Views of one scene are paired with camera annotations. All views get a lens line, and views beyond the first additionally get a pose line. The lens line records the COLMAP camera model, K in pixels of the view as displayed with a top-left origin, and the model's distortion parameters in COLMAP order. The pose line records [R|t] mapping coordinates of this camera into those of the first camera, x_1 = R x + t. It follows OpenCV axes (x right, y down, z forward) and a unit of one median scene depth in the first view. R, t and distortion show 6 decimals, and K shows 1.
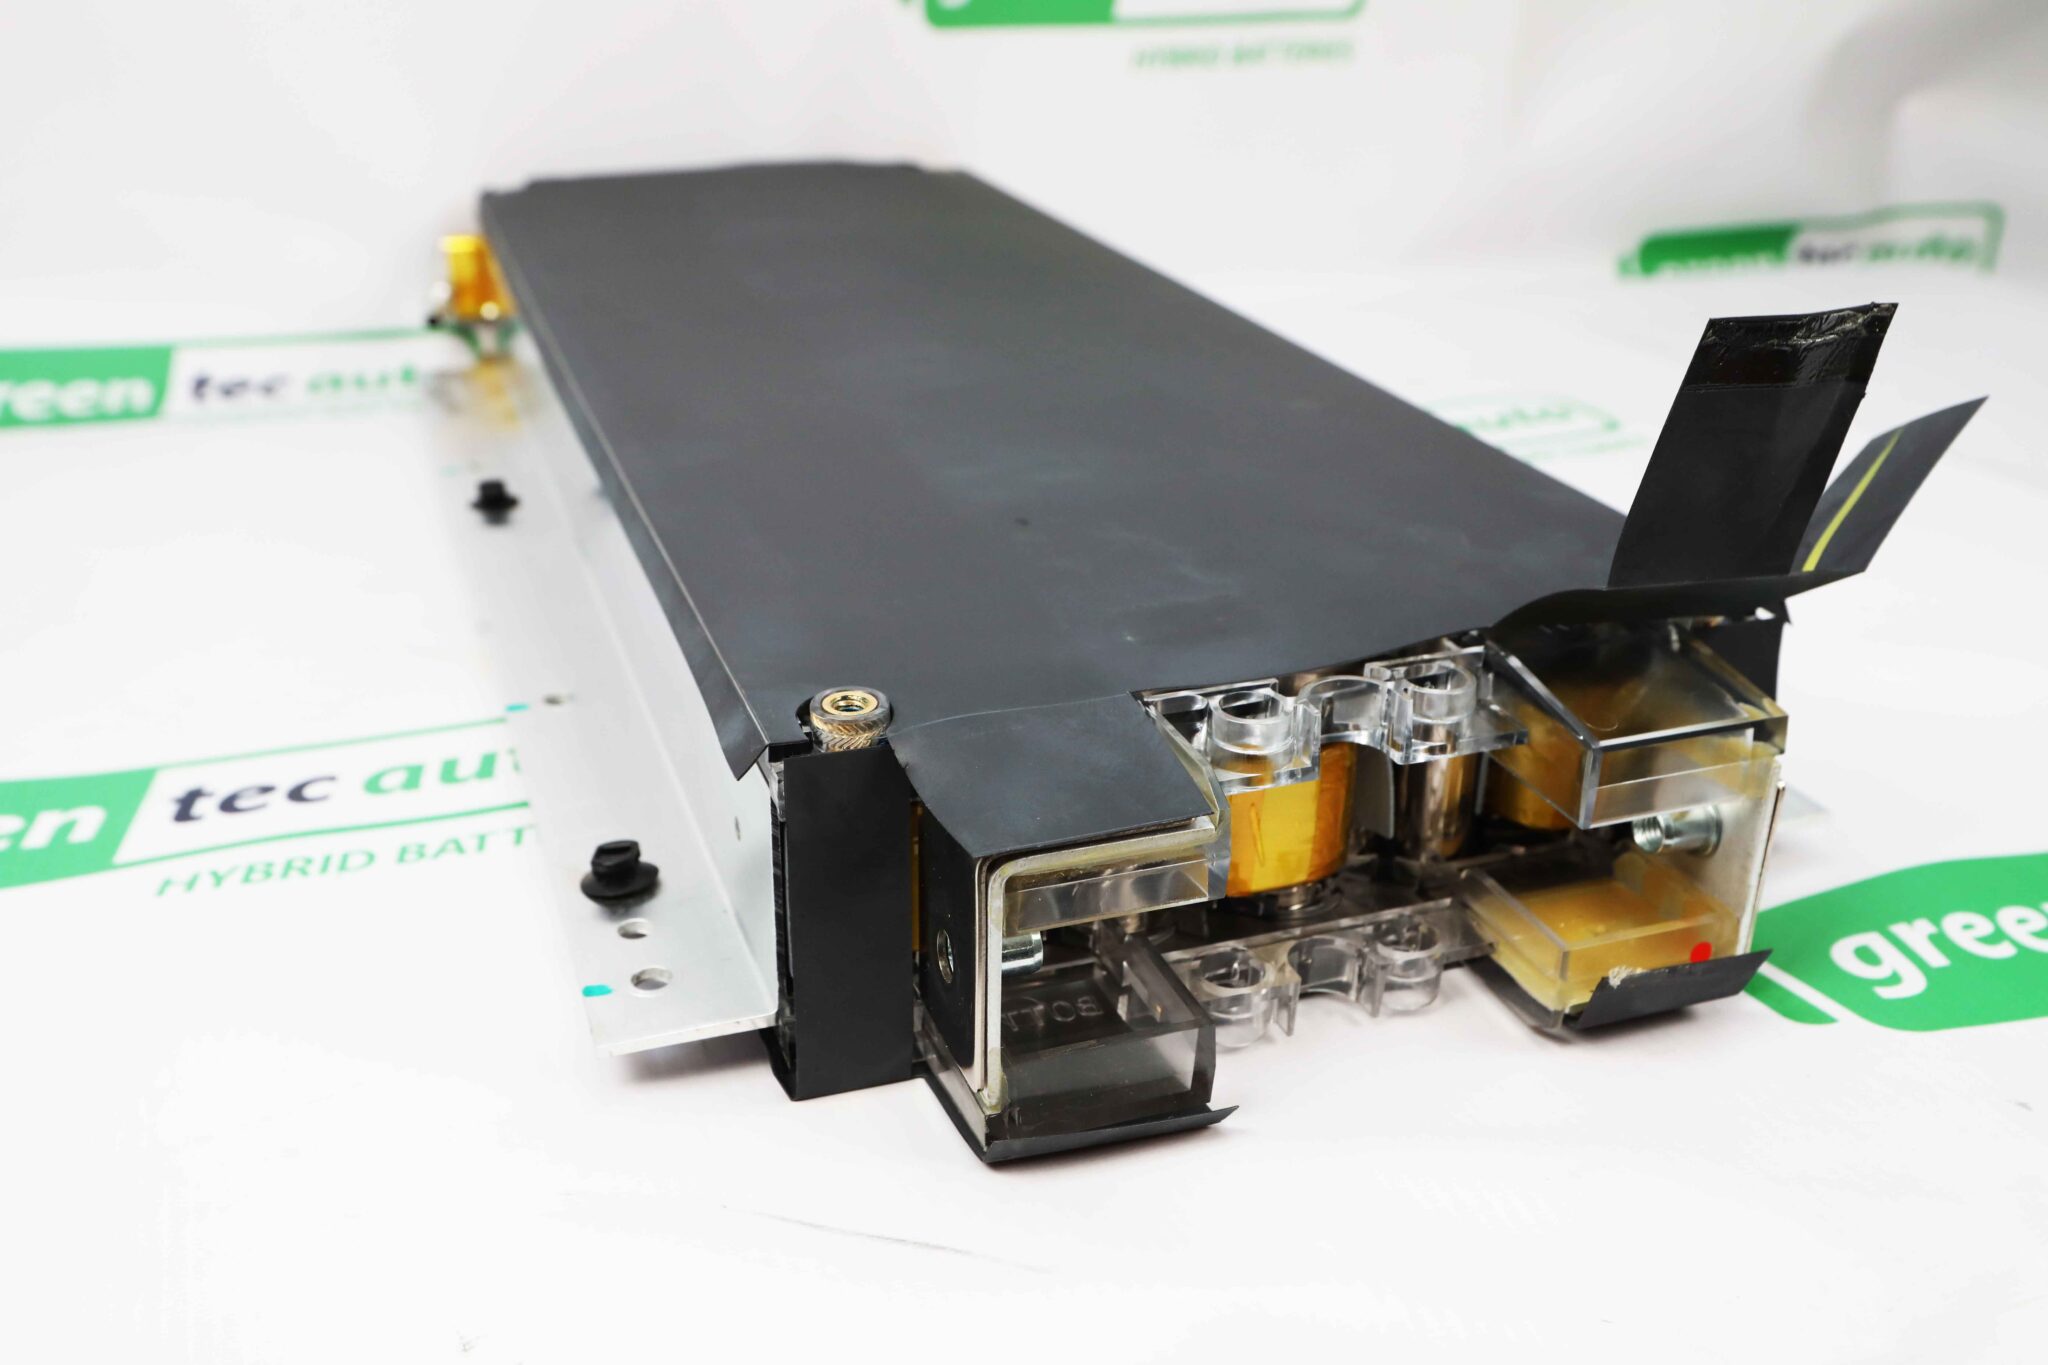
lens RADIAL K [[1941.7, 0, 1024.0], [0, 1941.7, 682.5], [0, 0, 1]] dist [0.047665, 0.008271]
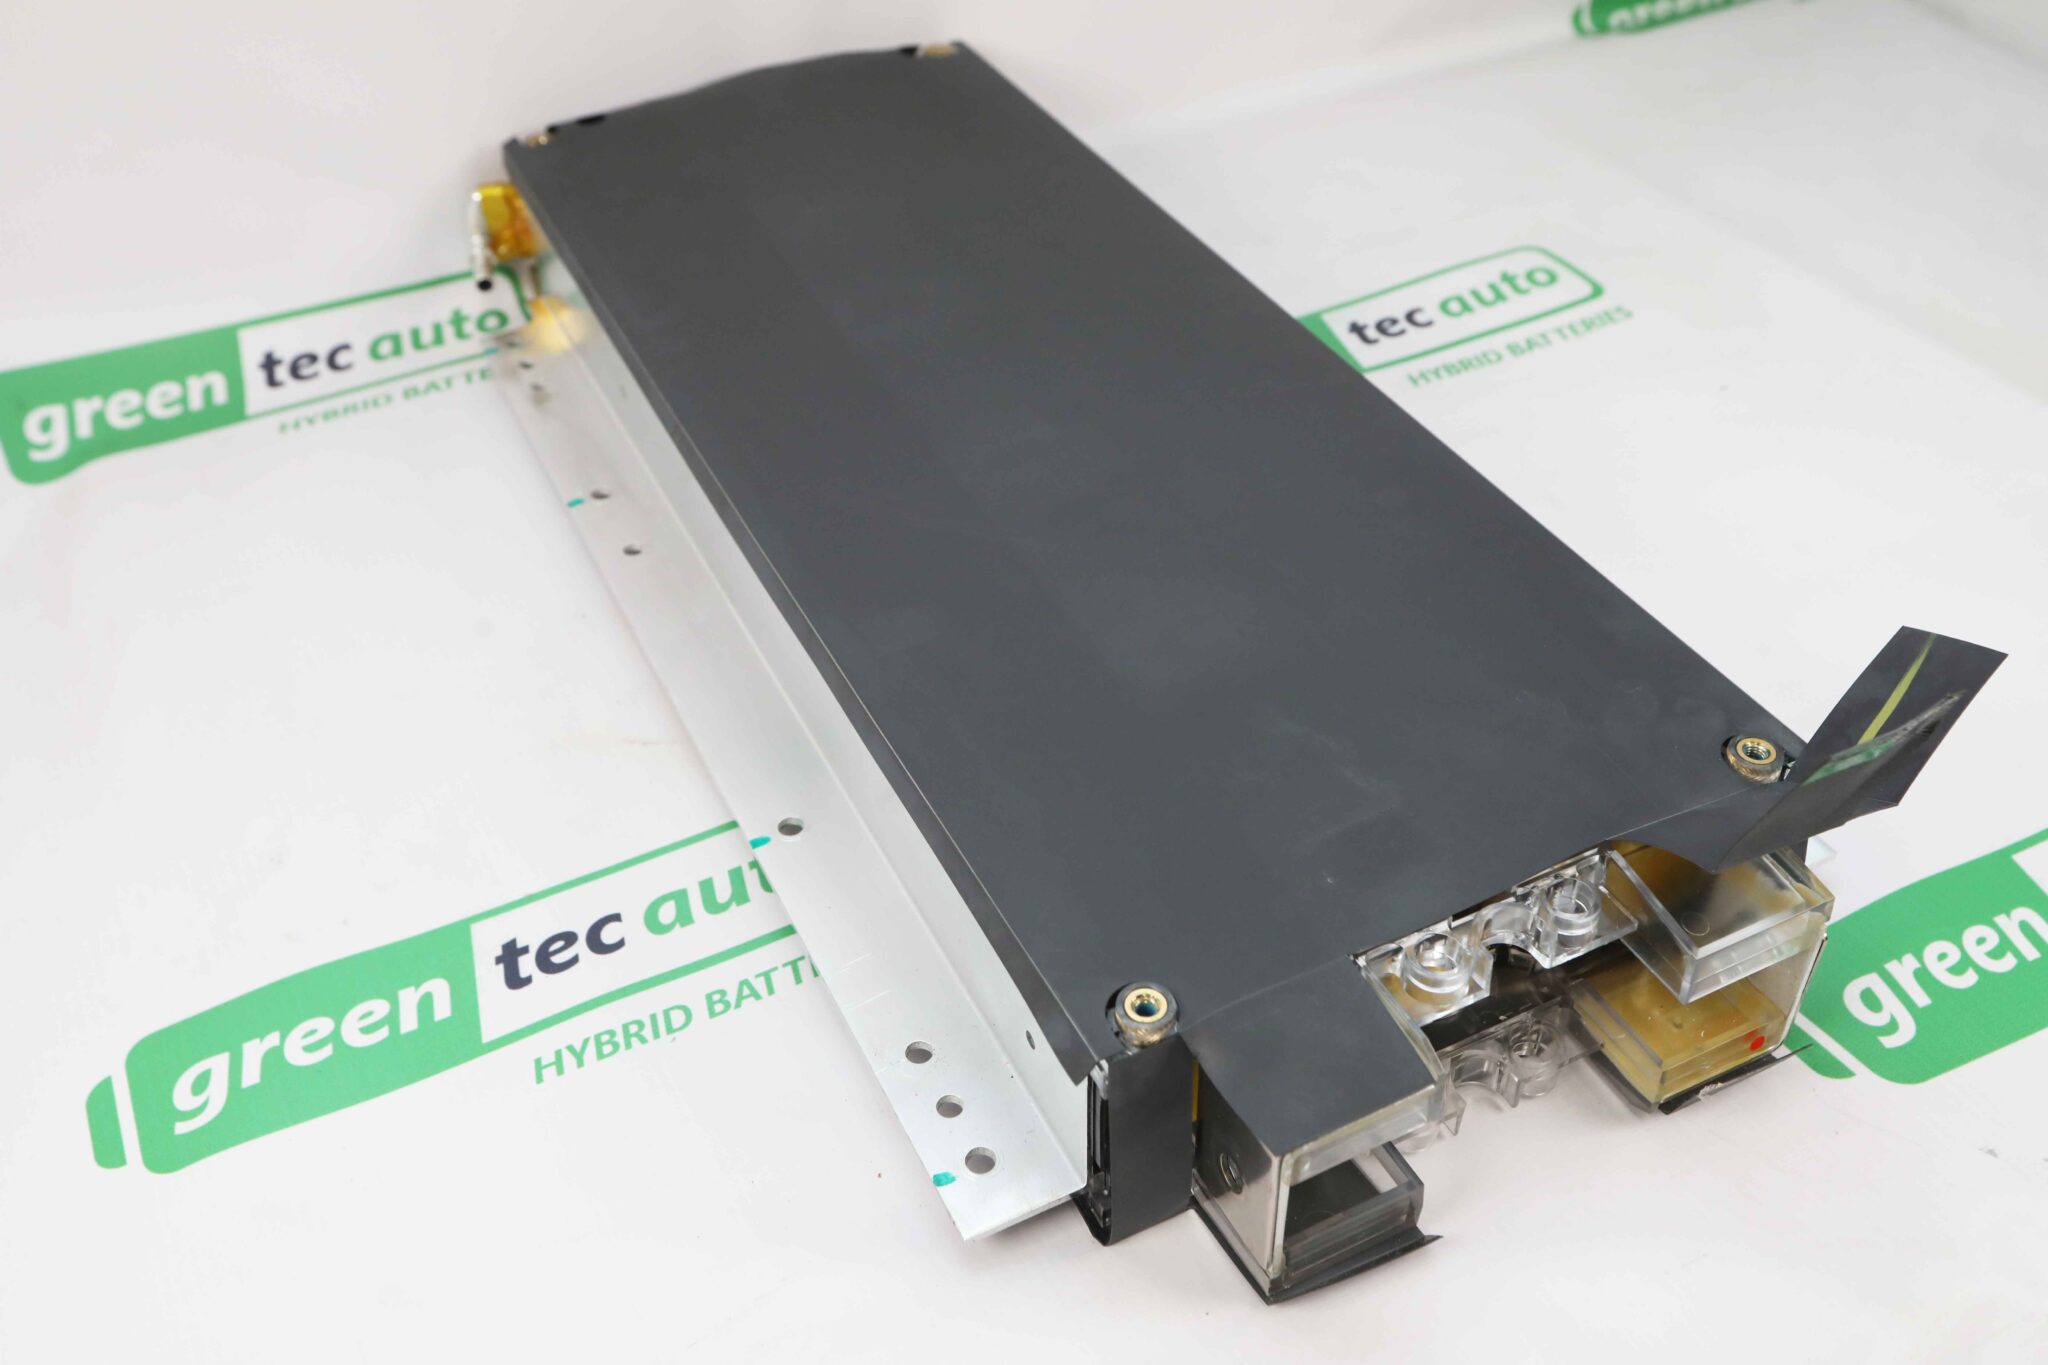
lens RADIAL K [[1941.7, 0, 1024.0], [0, 1941.7, 682.5], [0, 0, 1]] dist [0.047665, 0.008271]
pose [[0.993094, -0.101686, 0.058517, -0.185676], [0.081619, 0.957105, 0.278007, -0.466467], [-0.084276, -0.271311, 0.958795, -0.153967]]
